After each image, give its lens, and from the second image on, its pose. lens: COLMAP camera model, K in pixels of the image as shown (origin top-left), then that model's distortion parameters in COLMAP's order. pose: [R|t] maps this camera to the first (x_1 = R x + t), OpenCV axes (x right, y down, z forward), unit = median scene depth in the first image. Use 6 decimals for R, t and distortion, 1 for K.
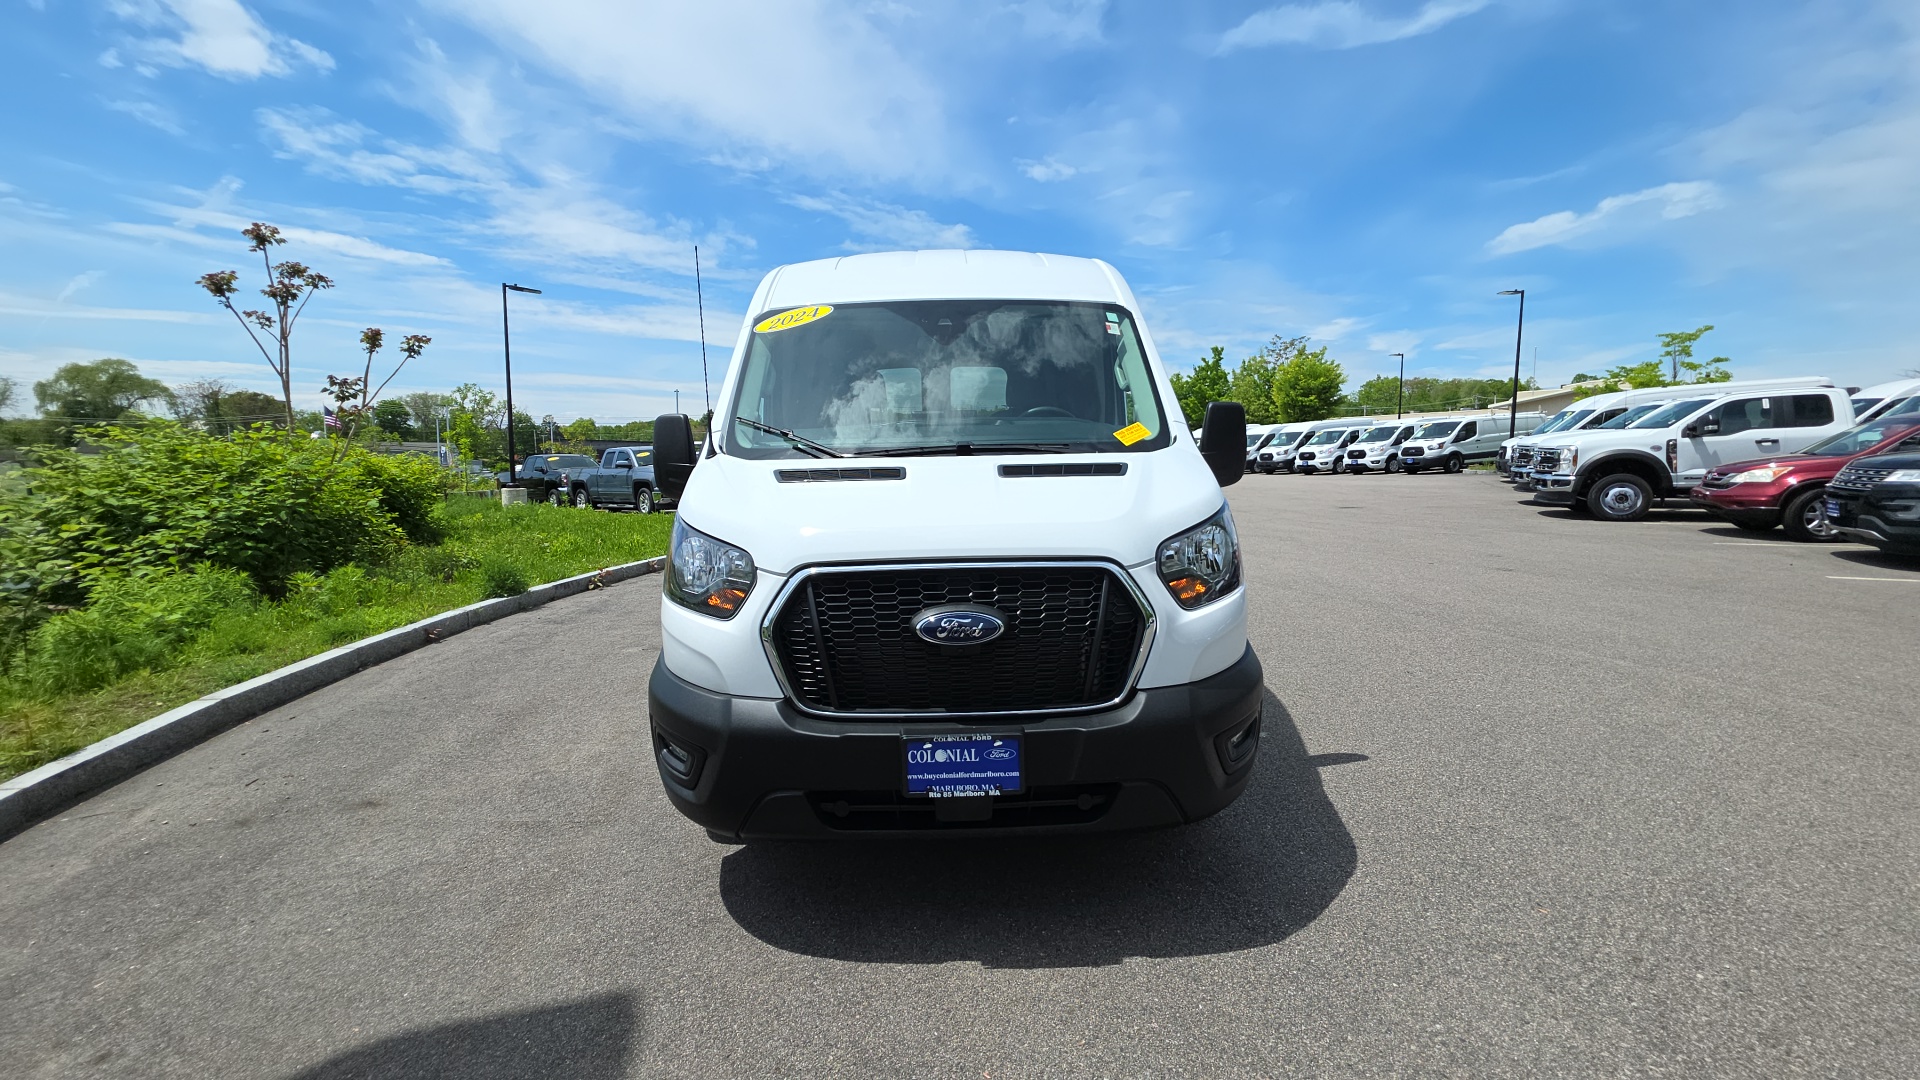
lens RADIAL K [[755.8, 0, 952.6], [0, 755.8, 529.6], [0, 0, 1]] dist [0.012977, -0.007308]
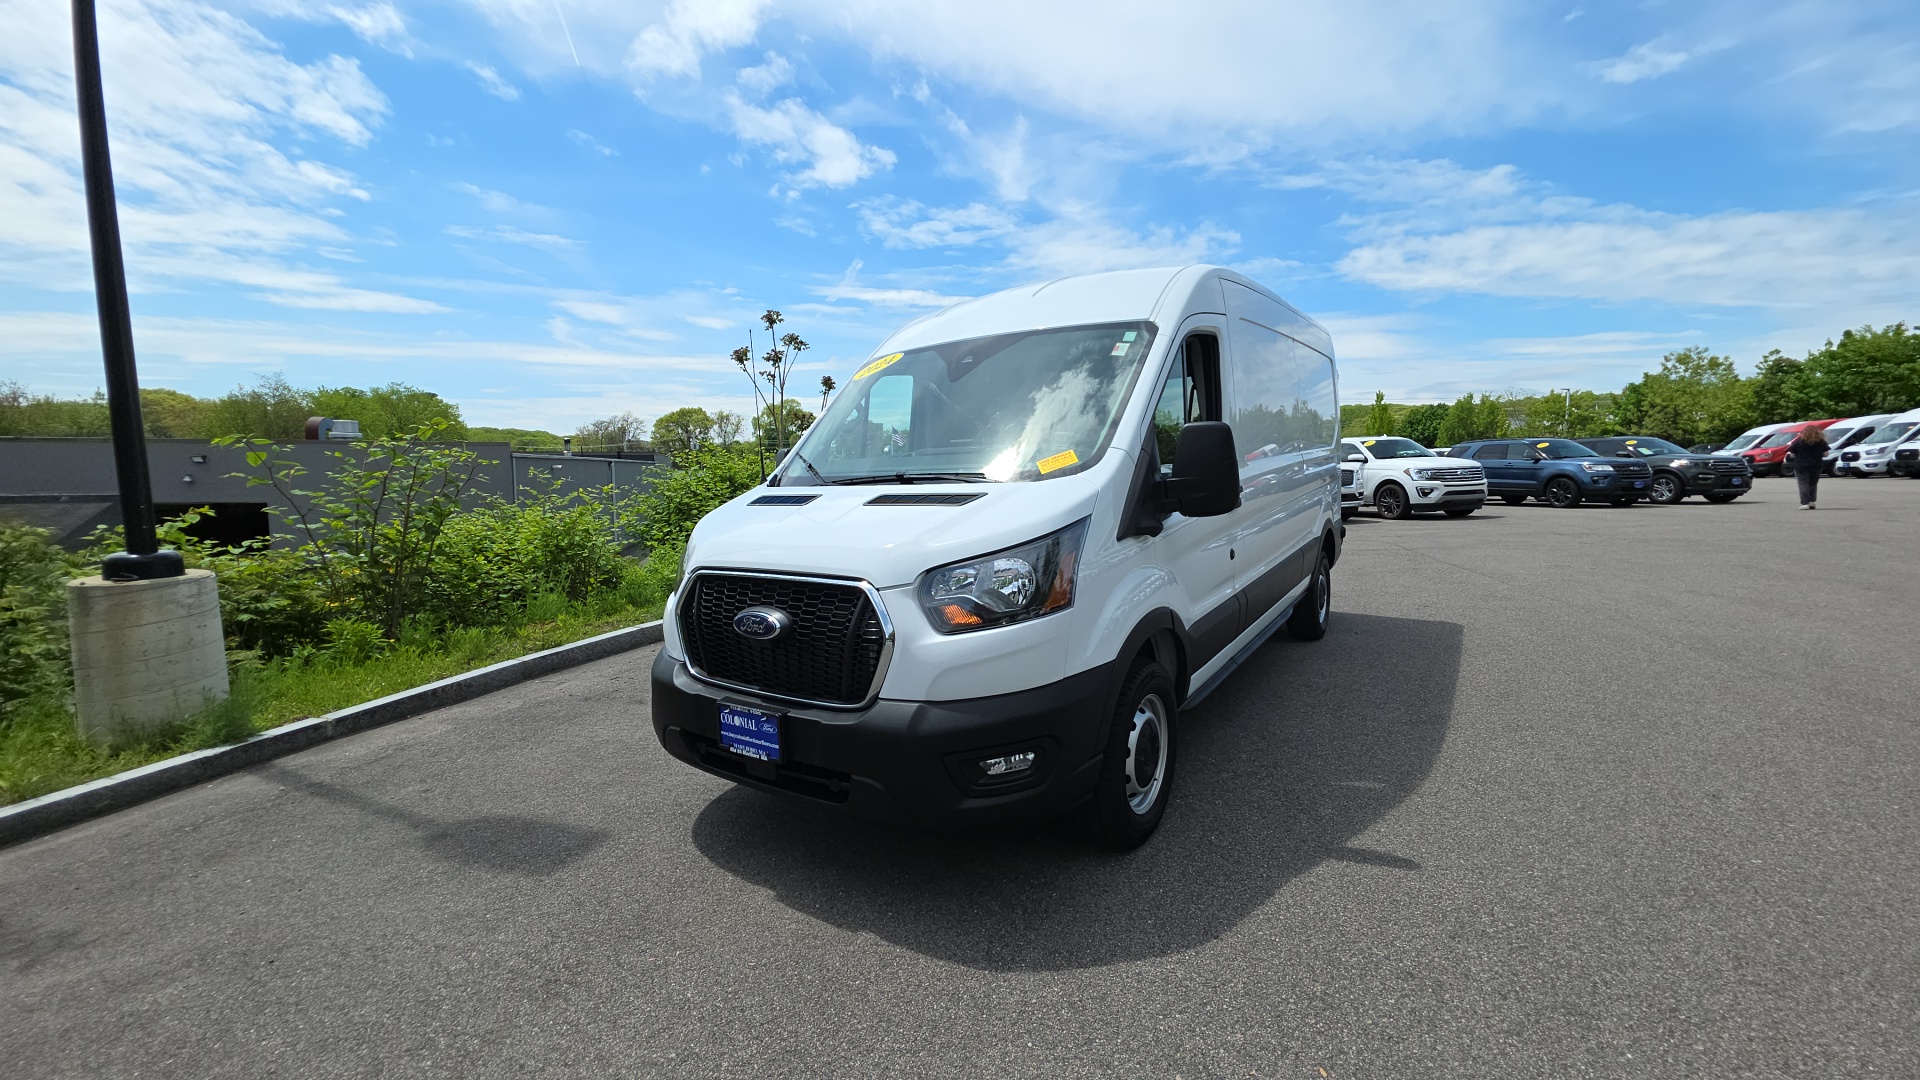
lens RADIAL K [[762.3, 0, 949.9], [0, 762.3, 534.9], [0, 0, 1]] dist [0.020038, -0.009975]
pose [[0.815449, 0.041224, -0.577359, 0.267077], [-0.040221, 0.999085, 0.014529, -0.014327], [0.577430, 0.011374, 0.816361, 0.034507]]
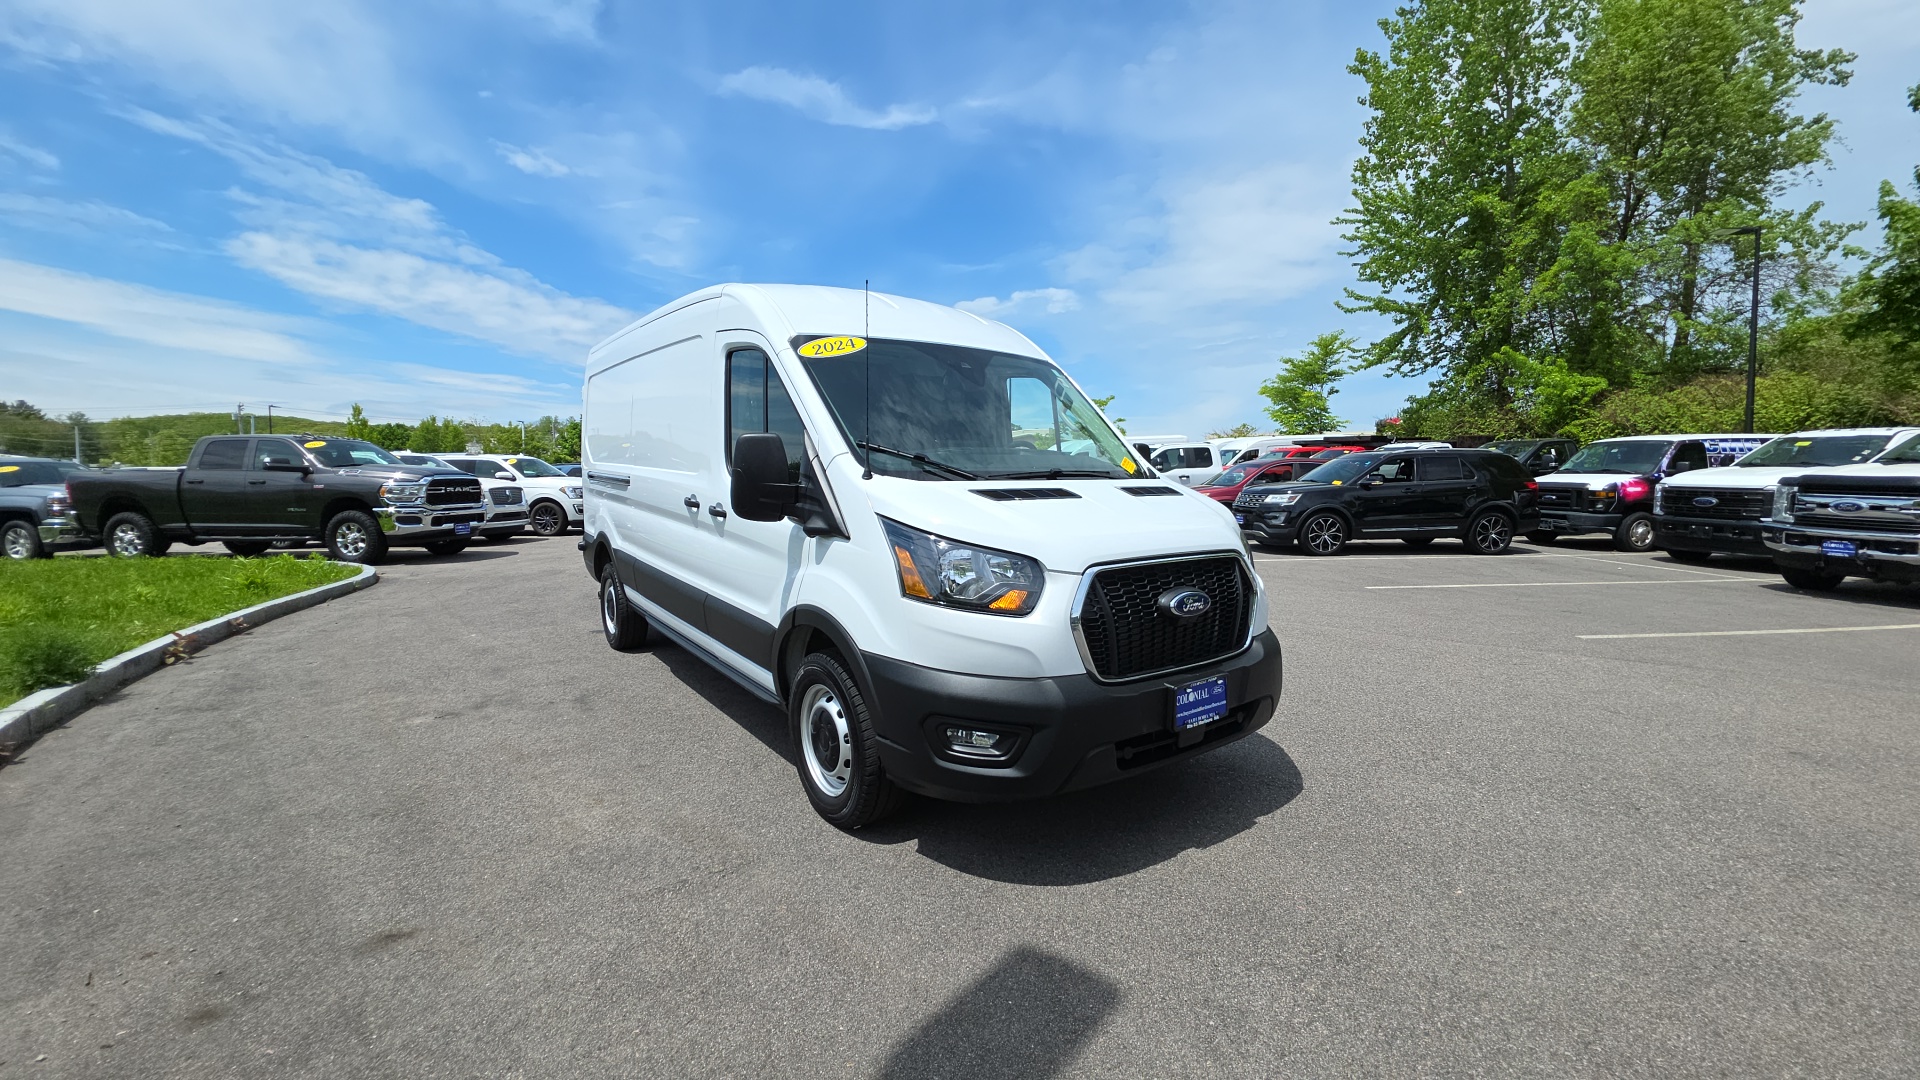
lens RADIAL K [[754.5, 0, 945.6], [0, 754.5, 531.2], [0, 0, 1]] dist [0.016778, -0.010368]
pose [[0.822742, -0.025309, 0.567852, -0.301140], [0.042825, 0.998929, -0.017527, 0.000333], [-0.566800, 0.038738, 0.822944, 0.027593]]
